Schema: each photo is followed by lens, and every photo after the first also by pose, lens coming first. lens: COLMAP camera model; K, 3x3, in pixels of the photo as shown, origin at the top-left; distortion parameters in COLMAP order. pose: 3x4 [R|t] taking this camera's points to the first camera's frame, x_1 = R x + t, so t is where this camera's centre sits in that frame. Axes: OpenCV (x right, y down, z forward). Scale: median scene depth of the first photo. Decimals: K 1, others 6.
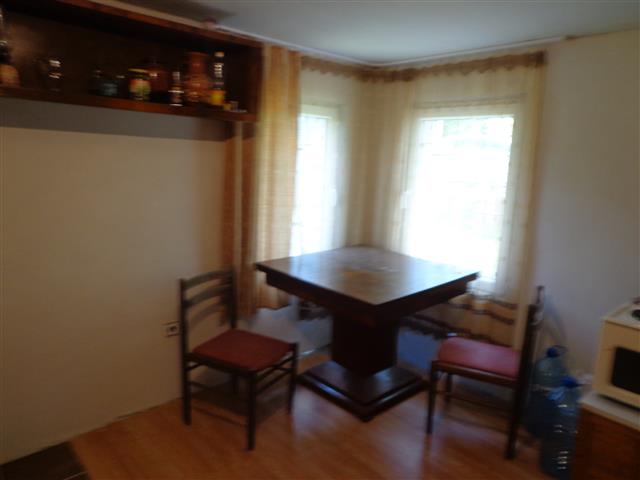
lens RADIAL K [[468.3, 0, 320.0], [0, 468.3, 240.0], [0, 0, 1]] dist [0.001777, -0.000764]
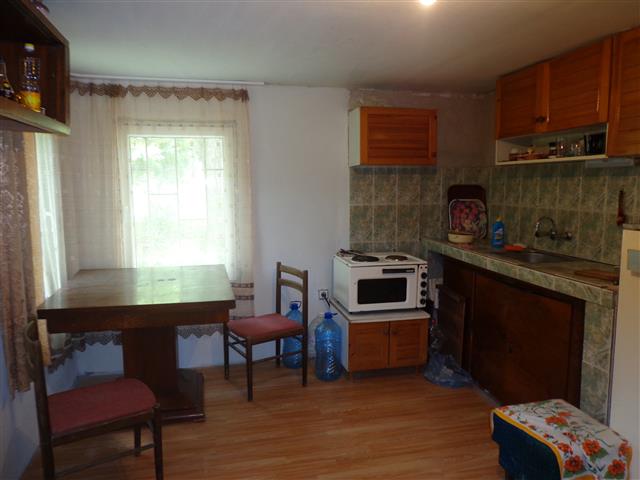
lens RADIAL K [[459.4, 0, 320.0], [0, 459.4, 240.0], [0, 0, 1]] dist [-0.002625, -0.000498]
pose [[0.486999, -0.153380, 0.859829, -0.551533], [0.174492, 0.981699, 0.076289, -0.041563], [-0.855794, 0.112881, 0.504850, 0.186562]]
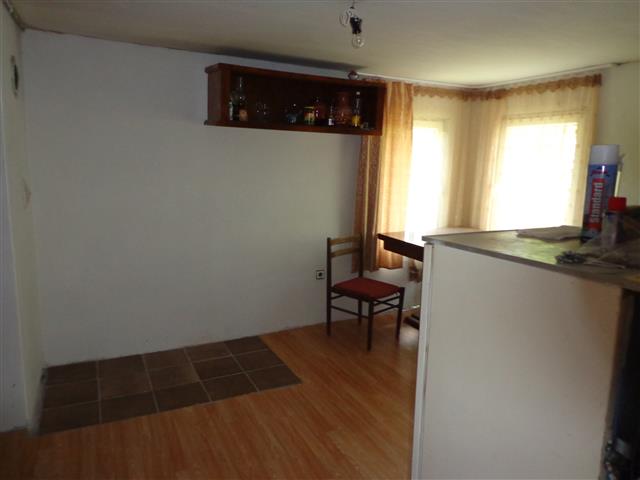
lens RADIAL K [[476.5, 0, 318.6], [0, 476.5, 246.4], [0, 0, 1]] dist [-0.000027, -0.001435]
pose [[0.963498, 0.028449, -0.266201, 0.078349], [-0.030376, 0.999534, -0.003124, 0.099841], [0.265988, 0.011096, 0.963912, -0.452302]]
